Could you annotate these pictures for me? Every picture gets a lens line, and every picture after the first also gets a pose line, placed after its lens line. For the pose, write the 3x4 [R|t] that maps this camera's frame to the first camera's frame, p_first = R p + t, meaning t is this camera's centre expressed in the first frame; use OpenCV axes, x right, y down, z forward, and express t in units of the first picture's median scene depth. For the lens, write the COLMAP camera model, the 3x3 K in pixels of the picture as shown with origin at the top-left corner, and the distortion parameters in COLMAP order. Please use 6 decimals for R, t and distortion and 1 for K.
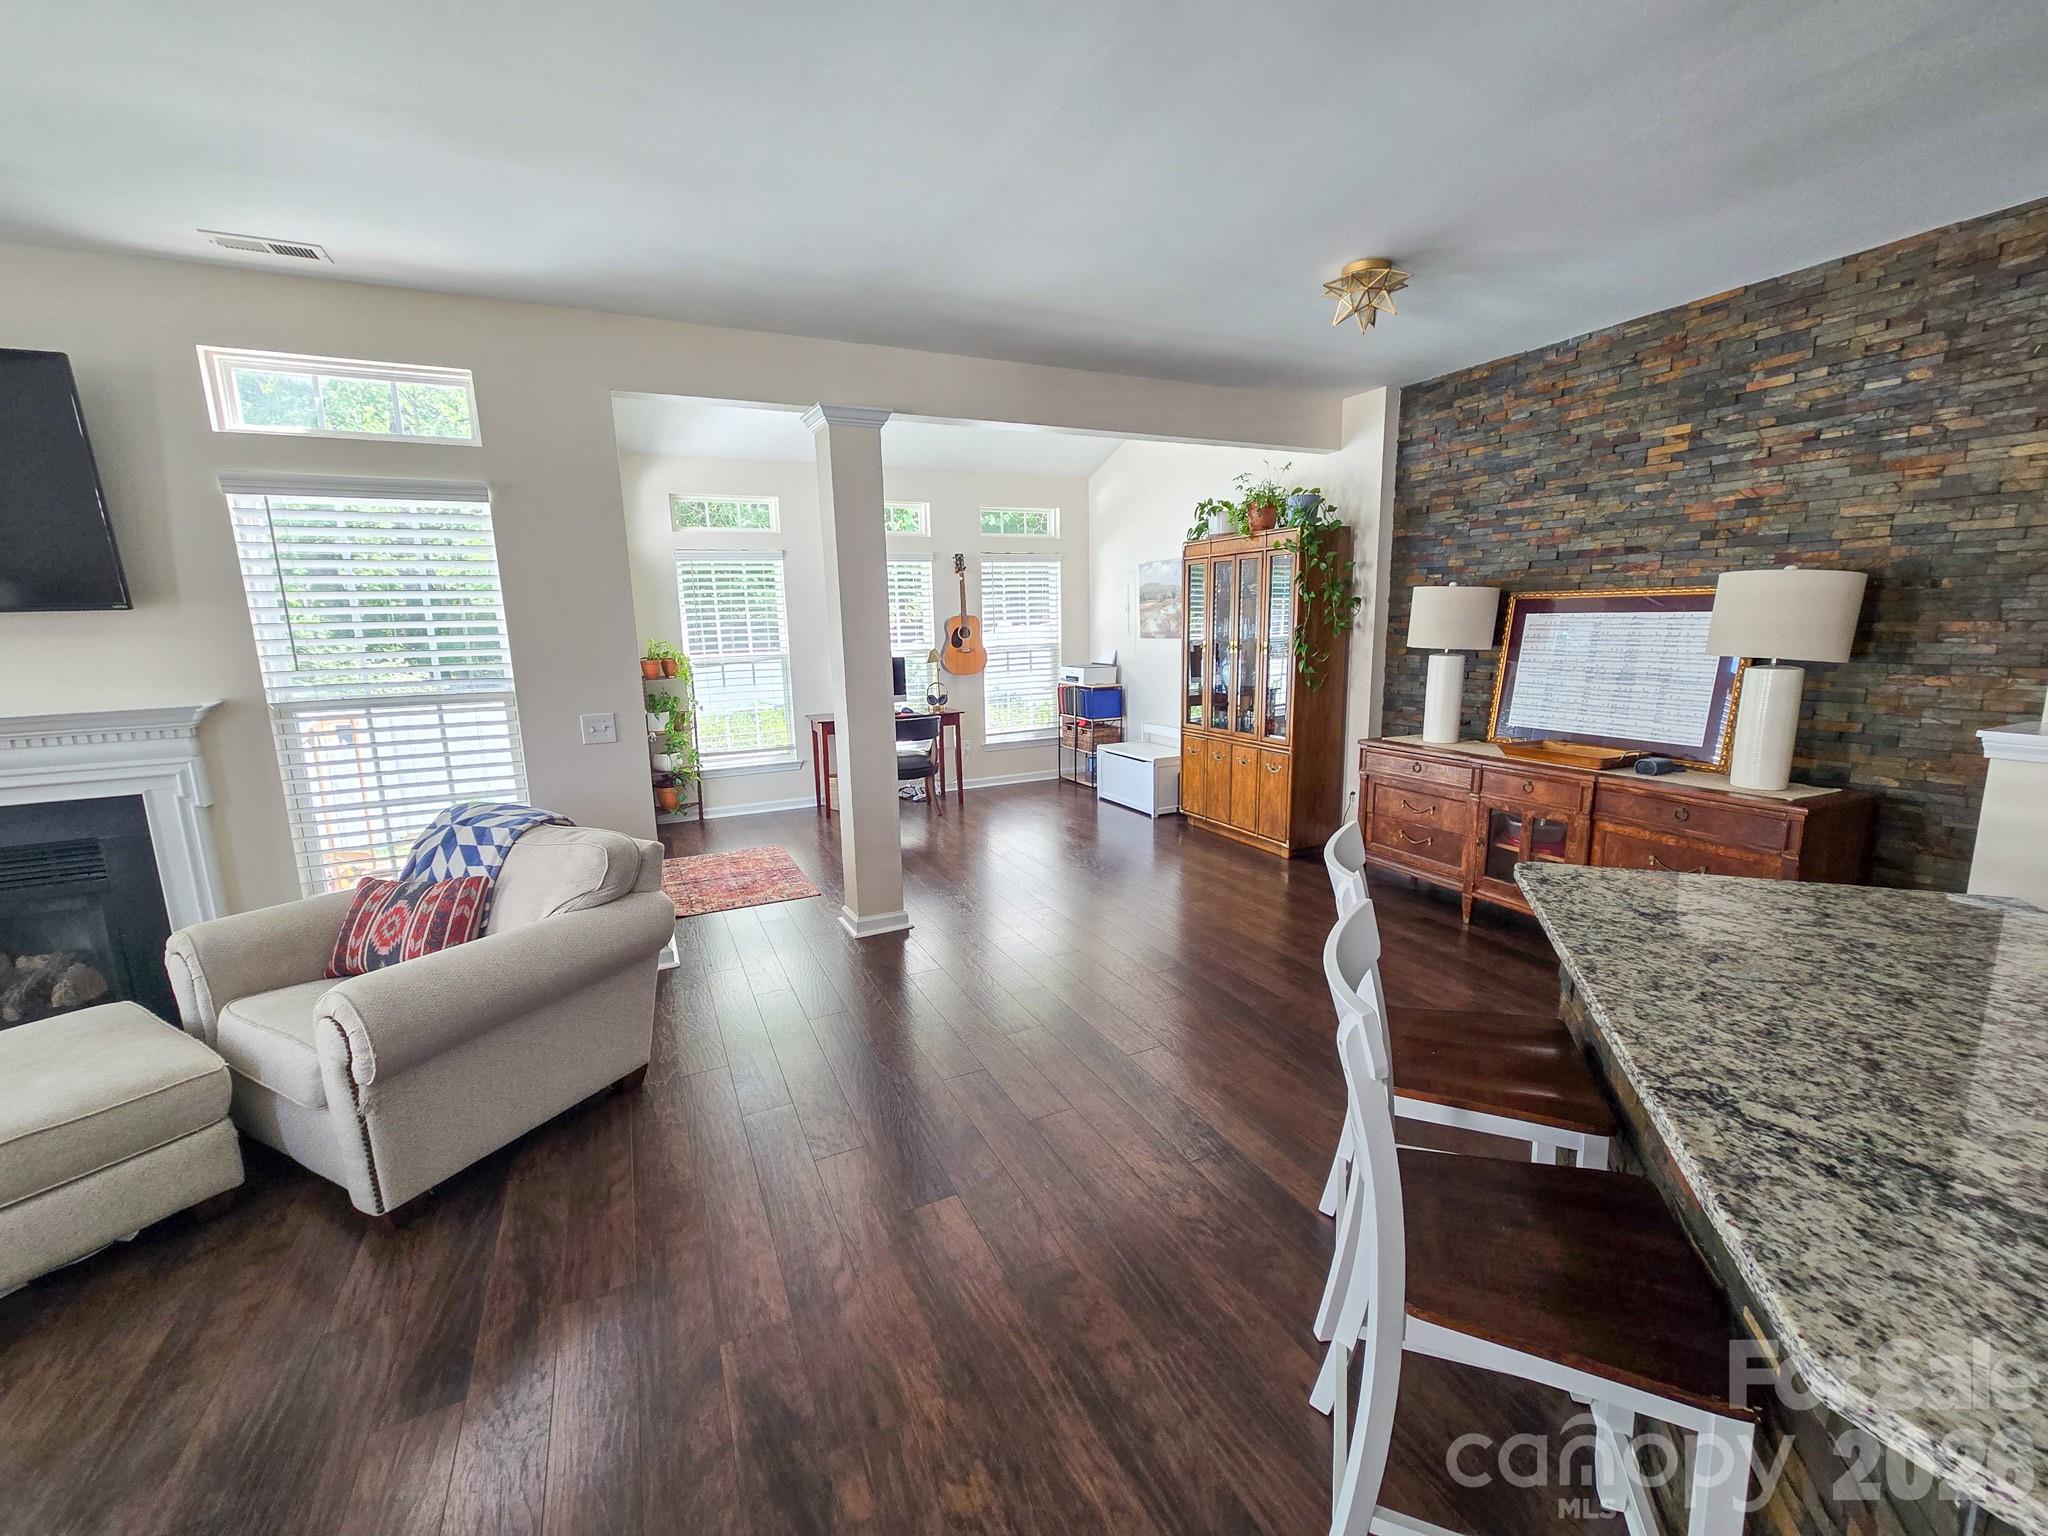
lens RADIAL K [[852.6, 0, 1019.4], [0, 852.6, 774.4], [0, 0, 1]] dist [-0.004379, 0.001471]
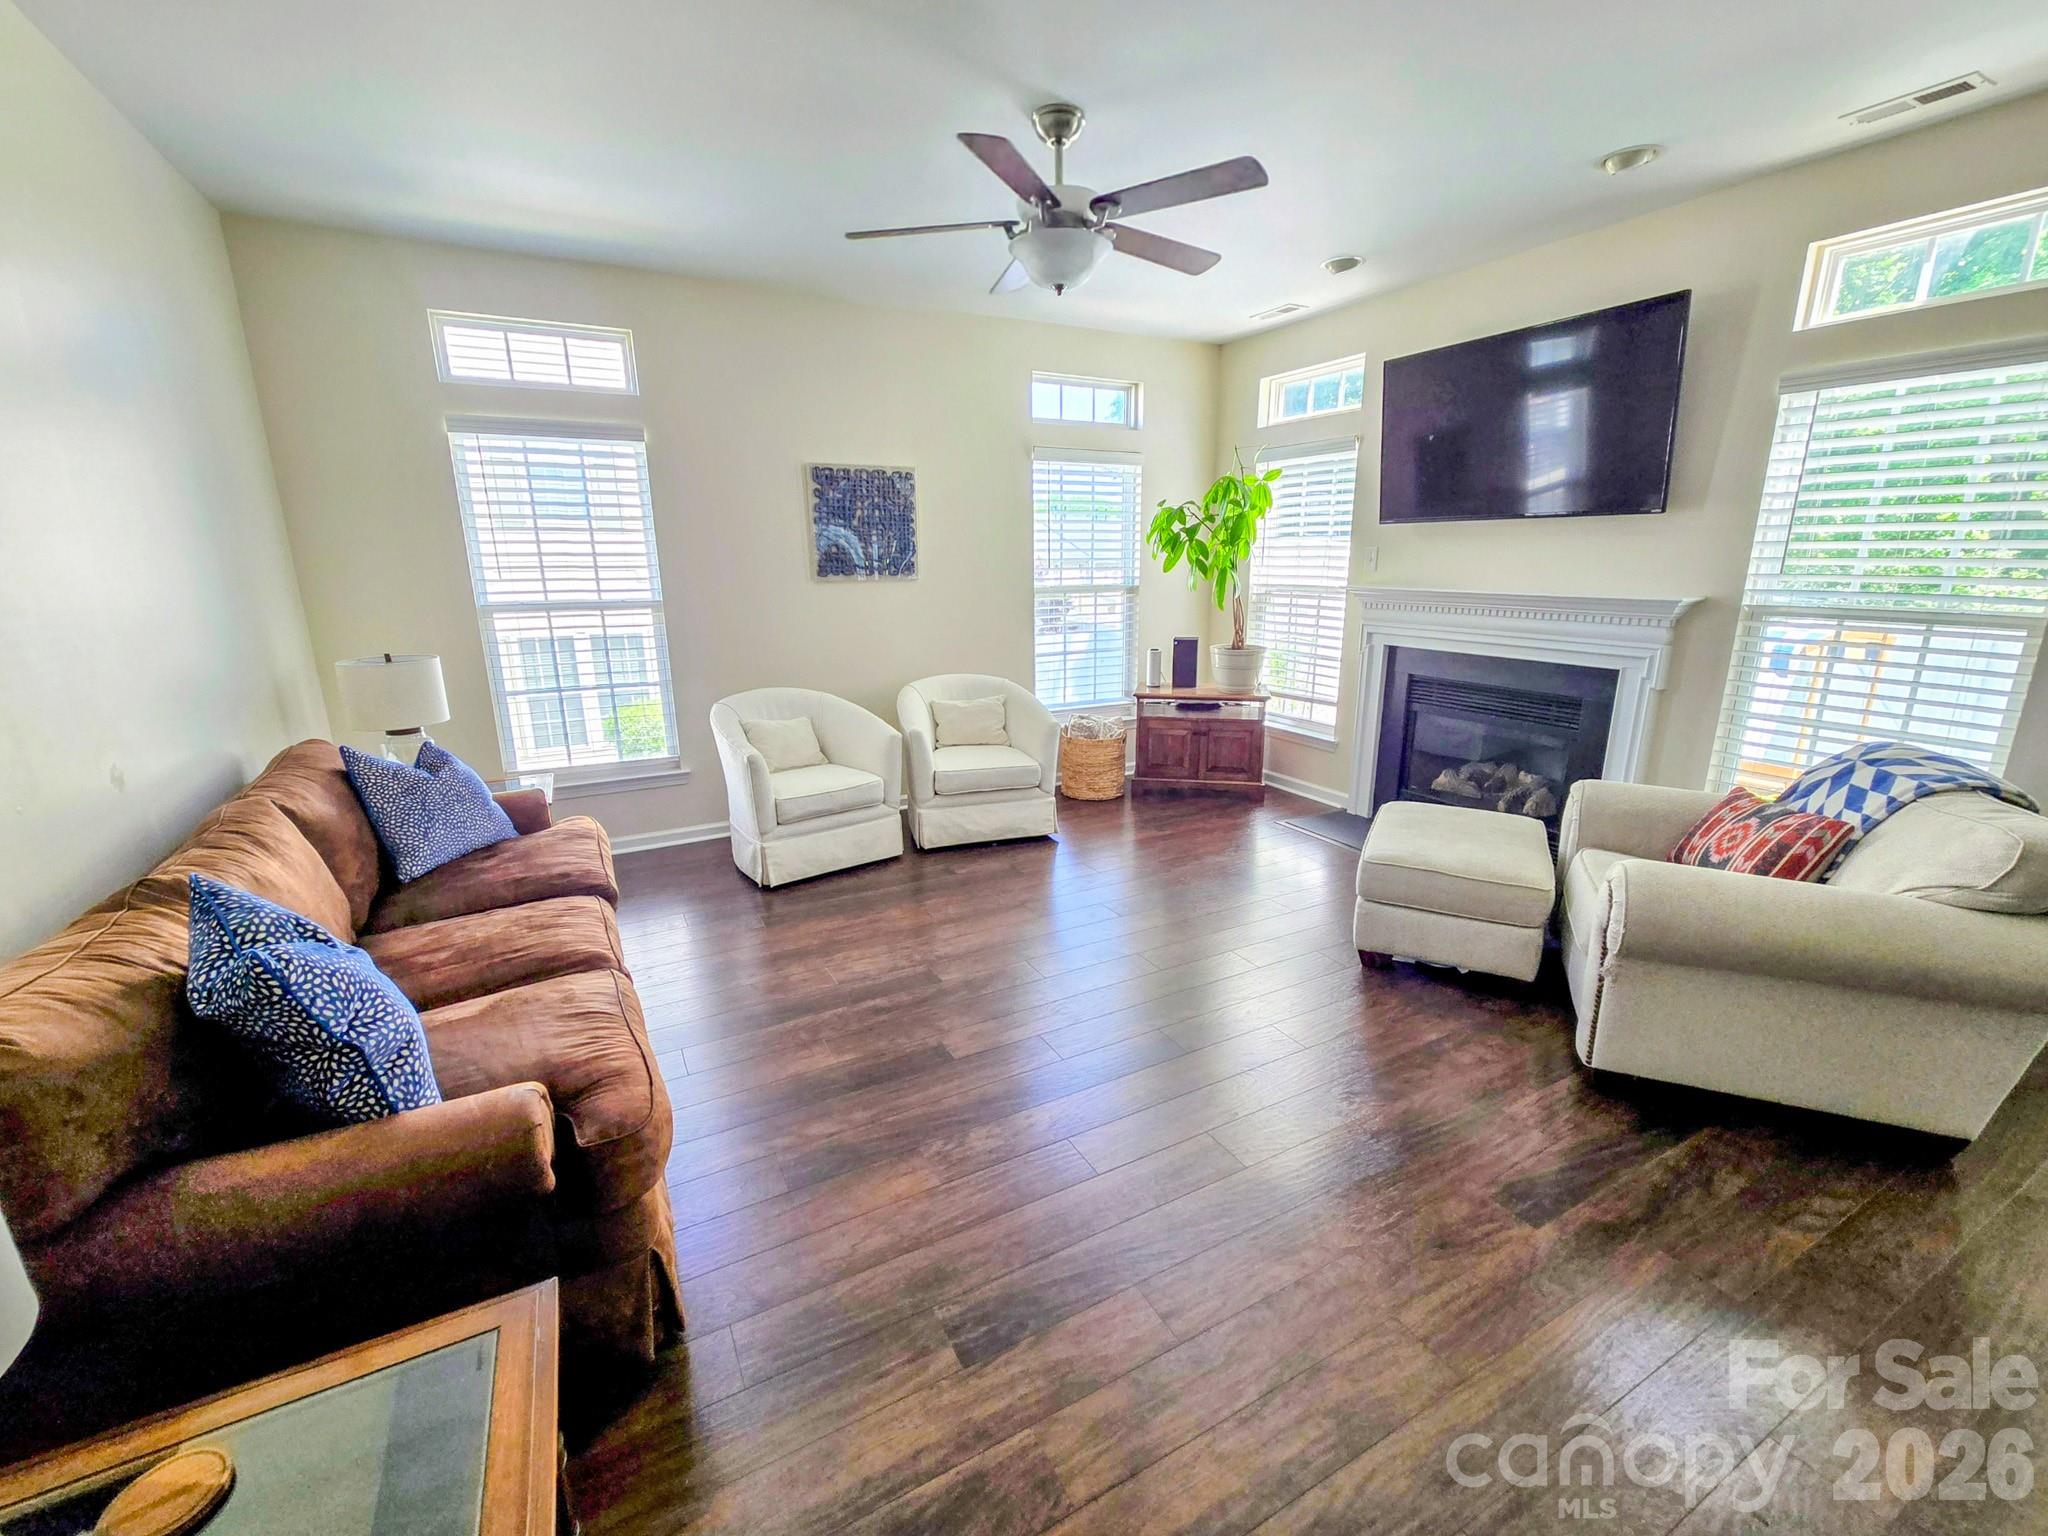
lens RADIAL K [[852.6, 0, 1018.5], [0, 852.6, 781.1], [0, 0, 1]] dist [-0.004379, 0.001471]
pose [[0.040067, 0.285566, -0.957521, 0.122712], [-0.168686, 0.946469, 0.275211, -0.013835], [0.984855, 0.150494, 0.086093, 0.062907]]
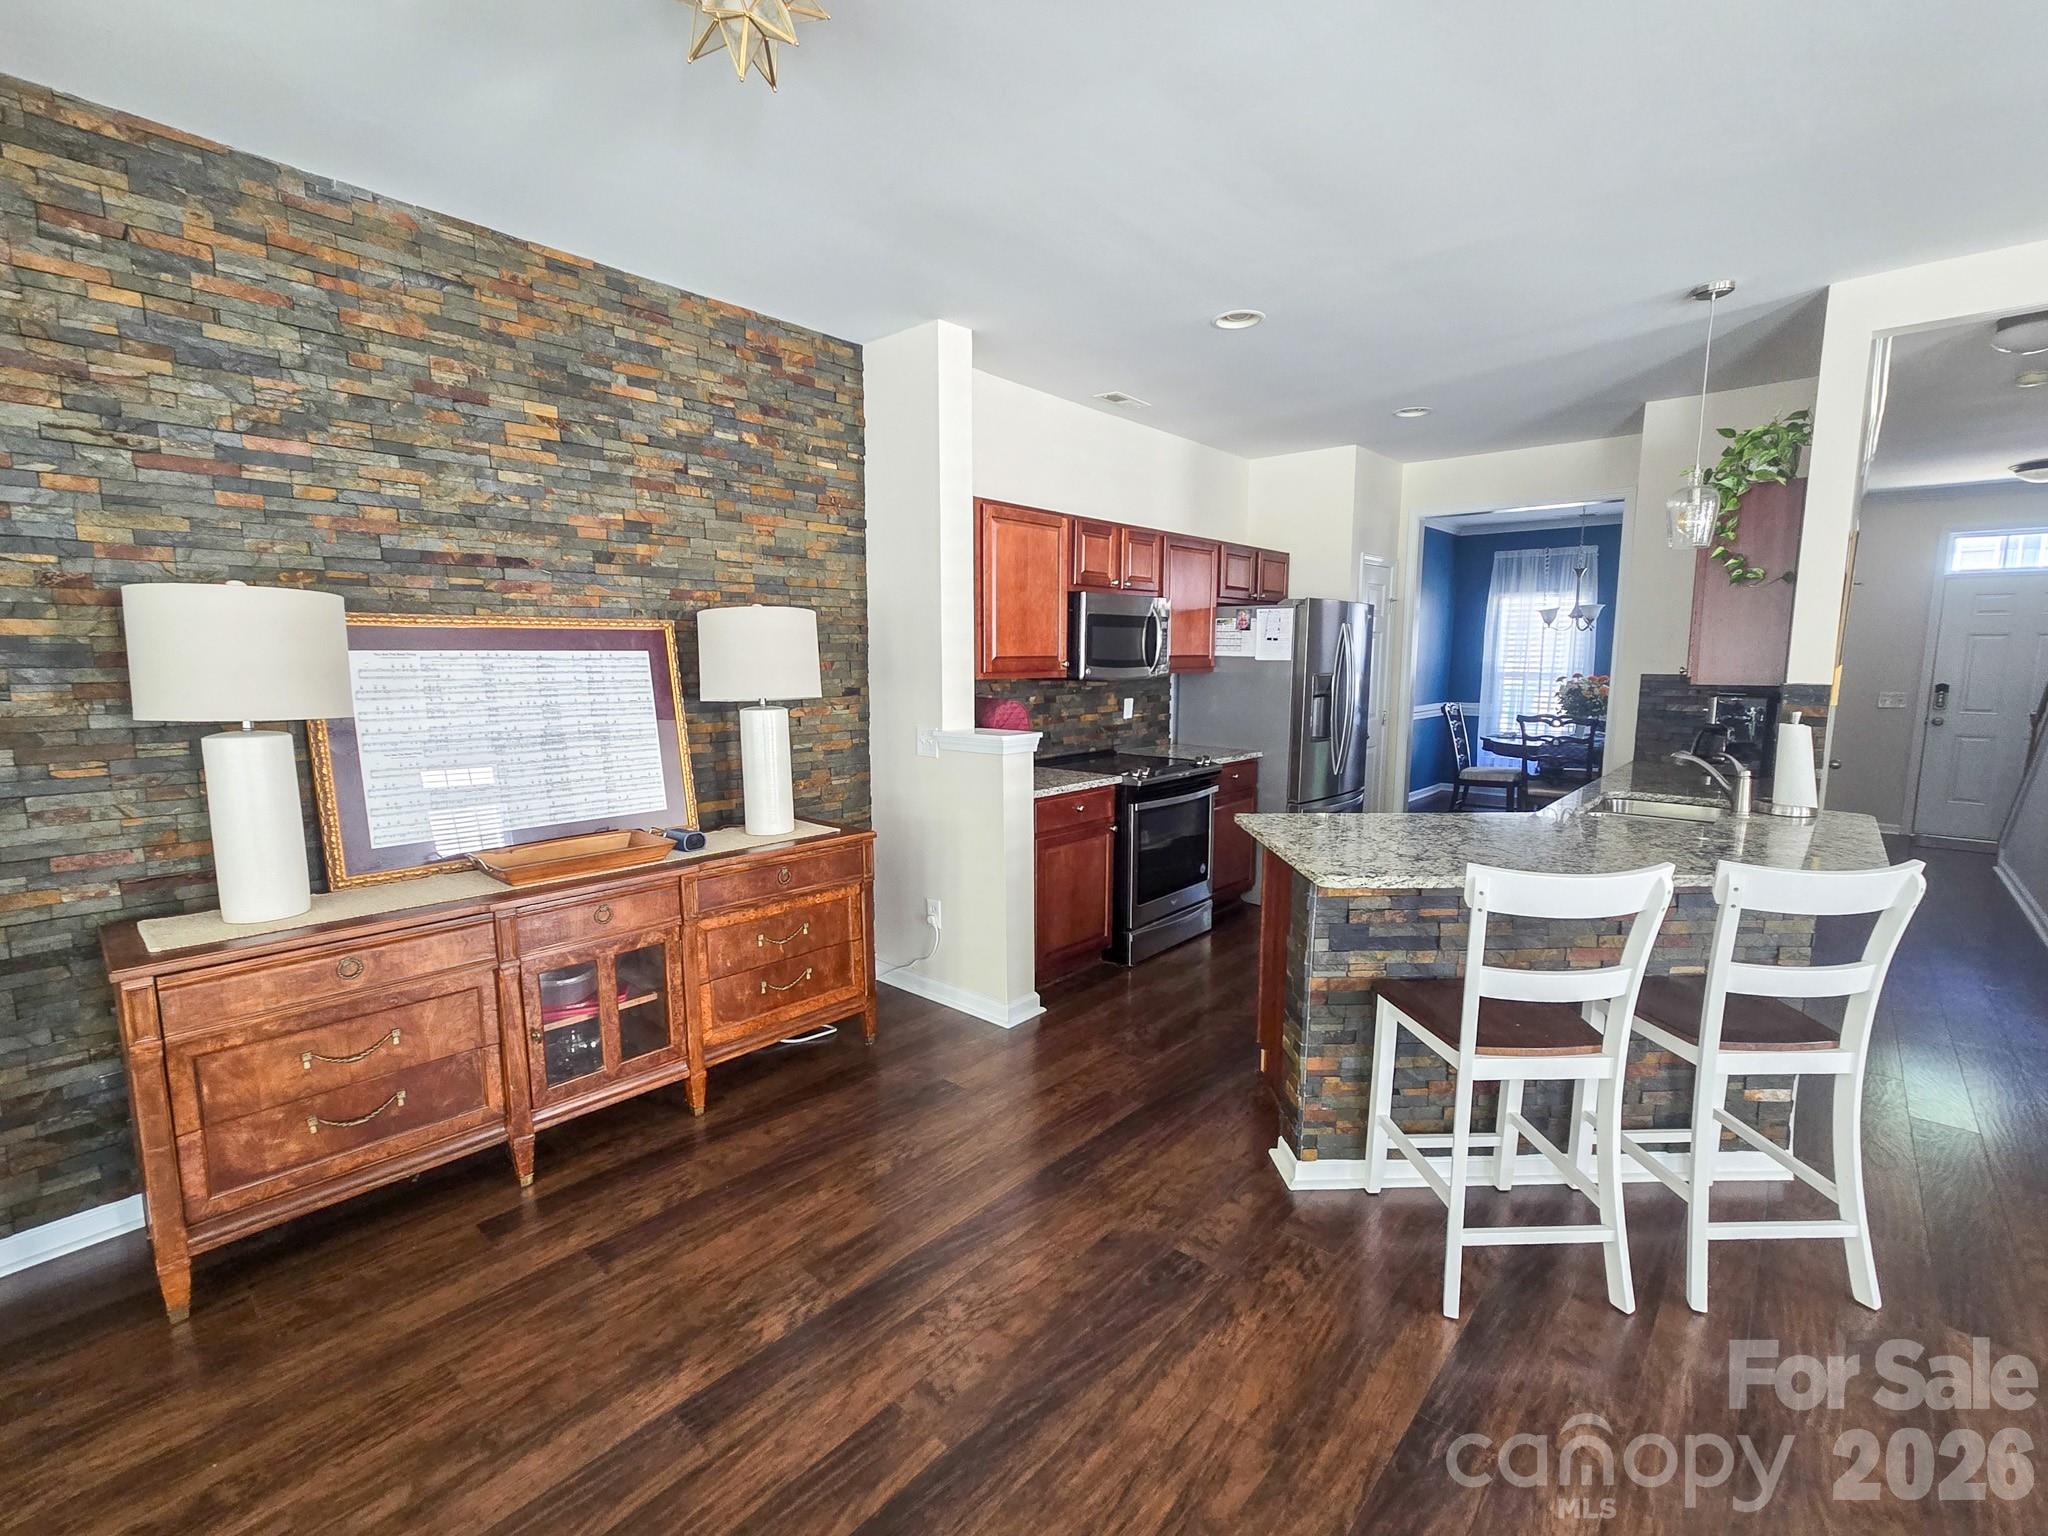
lens RADIAL K [[905.1, 0, 1038.9], [0, 905.1, 773.1], [0, 0, 1]] dist [0.002199, -0.000545]
pose [[-0.397155, -0.097818, 0.912524, -0.161731], [0.177802, 0.967264, 0.181070, -0.162968], [-0.900364, 0.234161, -0.366761, 0.980458]]
